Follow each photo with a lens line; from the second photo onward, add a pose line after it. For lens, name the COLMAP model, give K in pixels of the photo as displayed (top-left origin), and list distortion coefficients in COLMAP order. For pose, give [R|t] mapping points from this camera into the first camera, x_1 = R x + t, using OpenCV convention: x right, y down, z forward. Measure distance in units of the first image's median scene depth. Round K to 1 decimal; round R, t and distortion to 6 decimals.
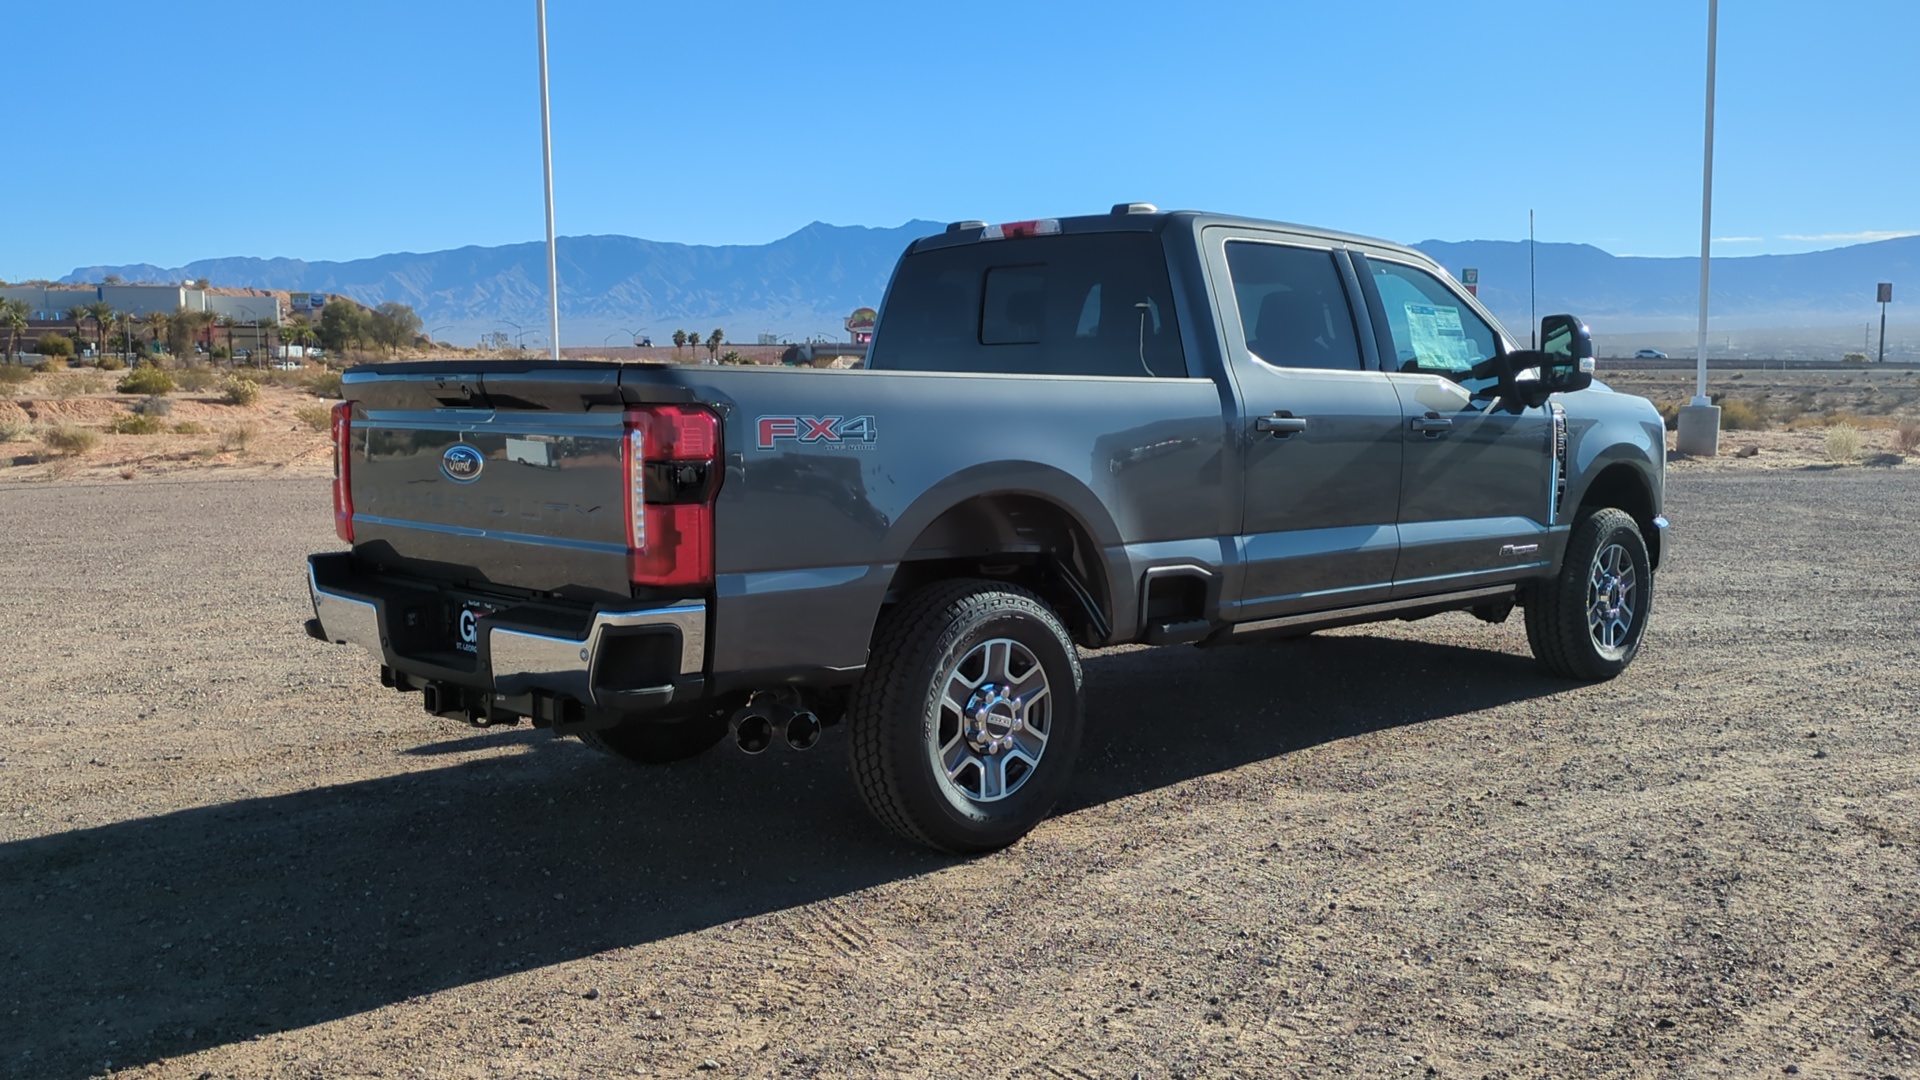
lens RADIAL K [[1623.9, 0, 972.6], [0, 1623.9, 541.8], [0, 0, 1]] dist [0.114928, -0.168436]
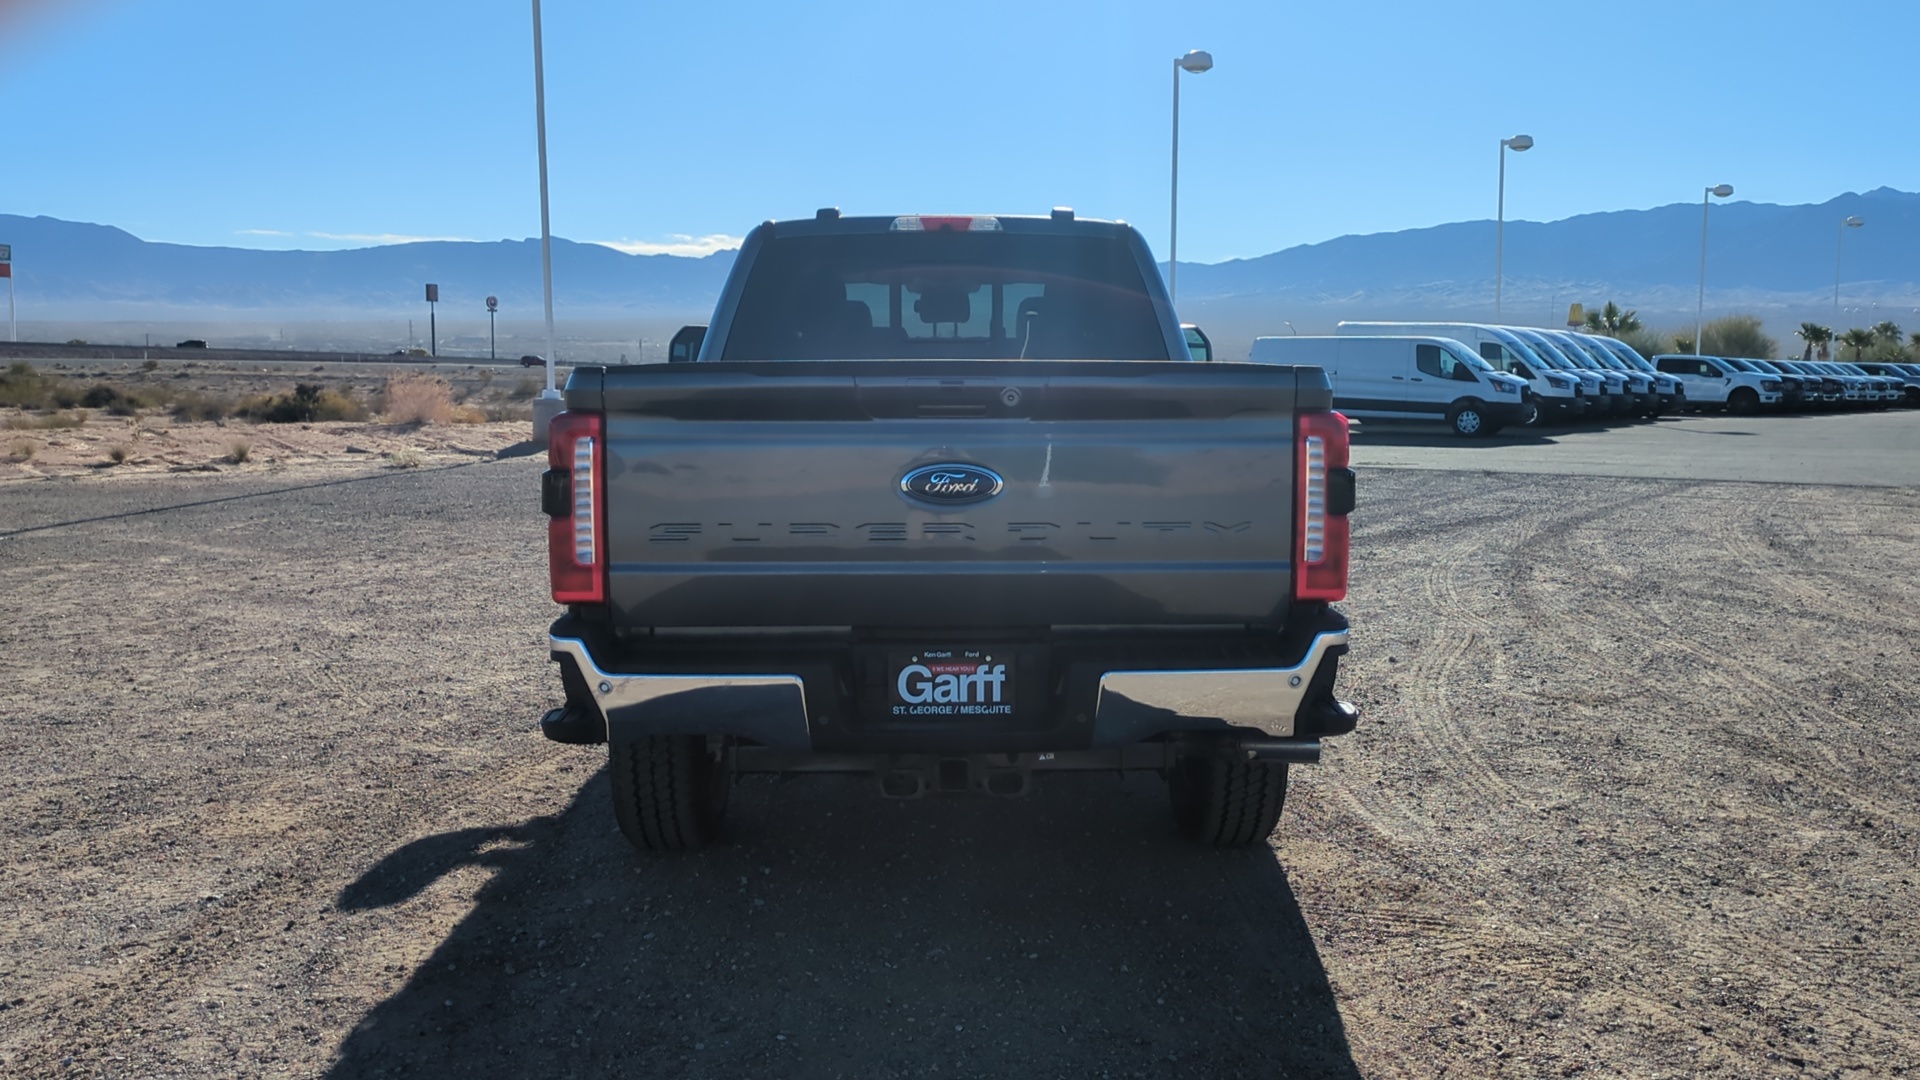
lens RADIAL K [[1623.9, 0, 972.6], [0, 1623.9, 541.8], [0, 0, 1]] dist [0.114928, -0.168436]
pose [[0.686137, -0.071114, 0.723988, -0.927978], [0.067248, 0.997149, 0.034213, -0.048422], [-0.724357, 0.025212, 0.688964, 0.445111]]
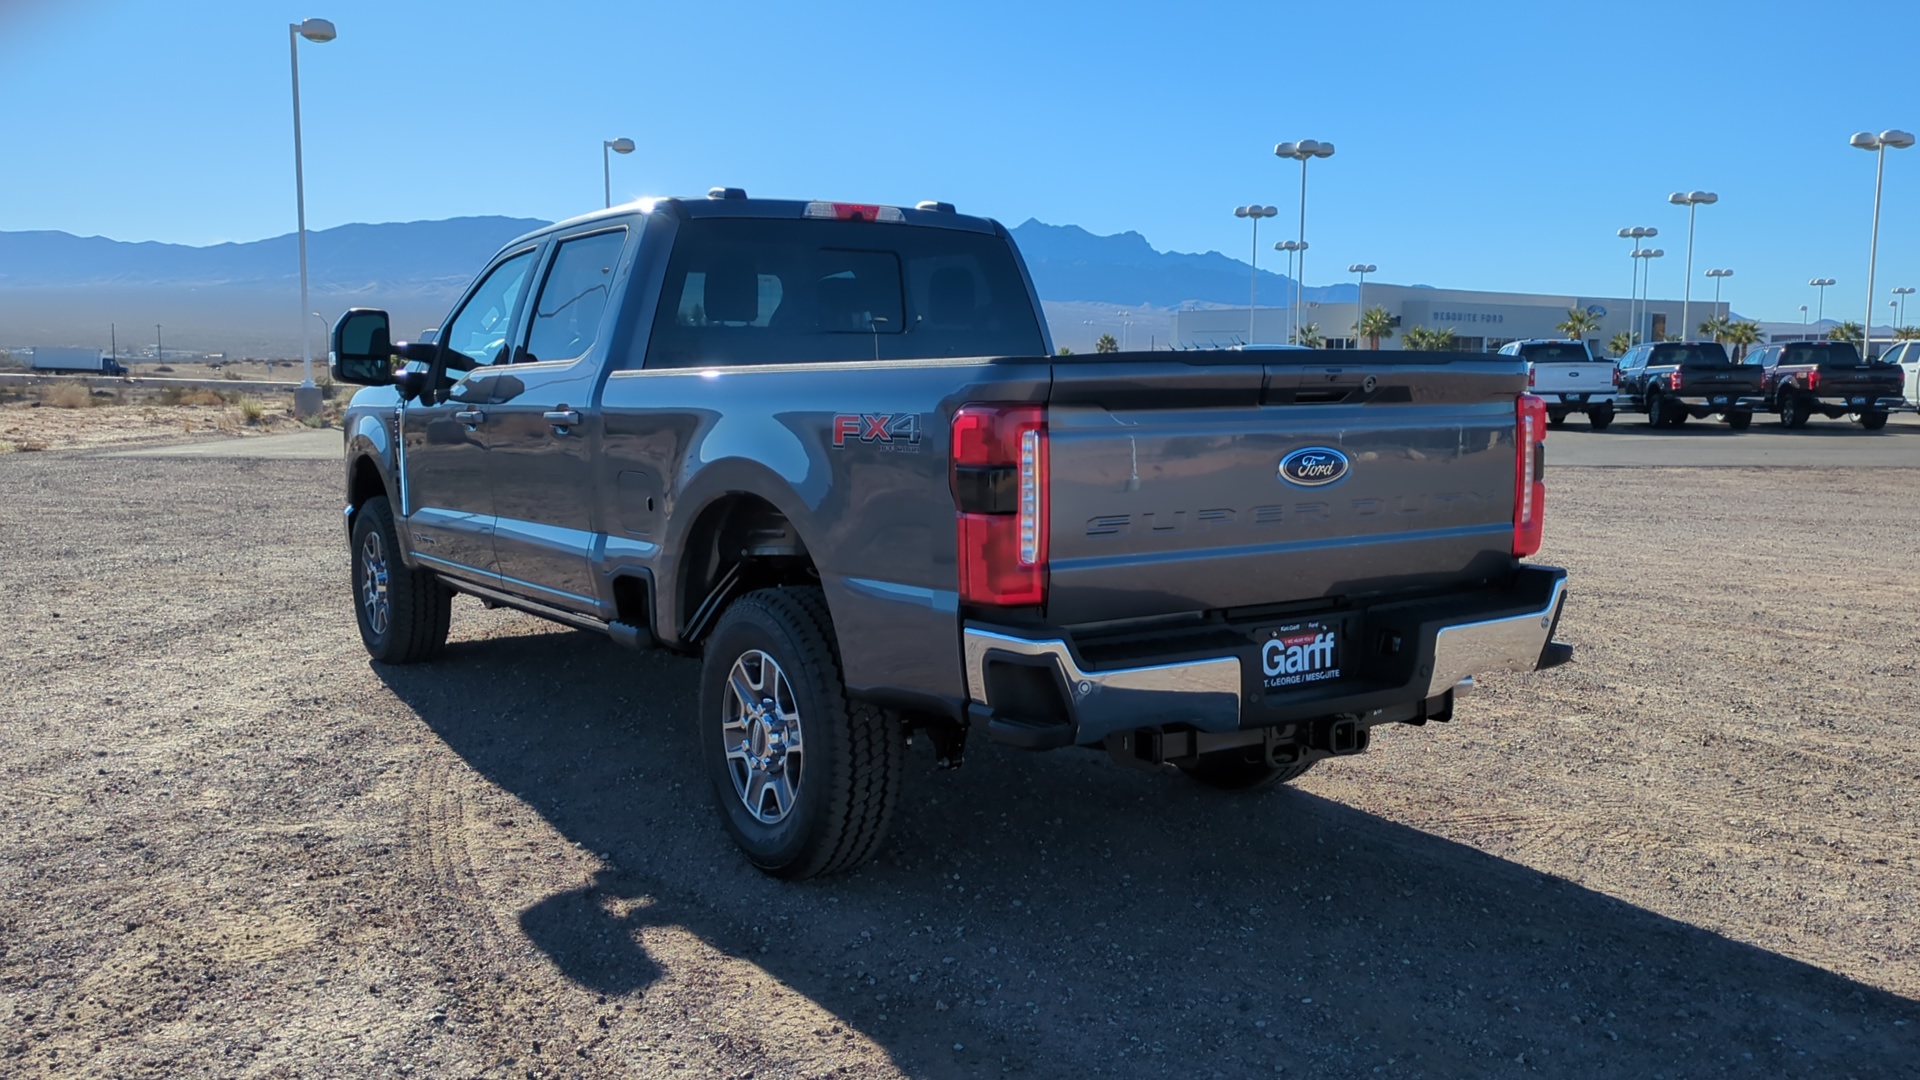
lens RADIAL K [[1623.9, 0, 972.6], [0, 1623.9, 541.8], [0, 0, 1]] dist [0.114928, -0.168436]
pose [[0.184628, -0.100646, 0.977641, -1.246621], [0.093494, 0.992030, 0.084471, -0.102836], [-0.978351, 0.075808, 0.192566, 1.048691]]
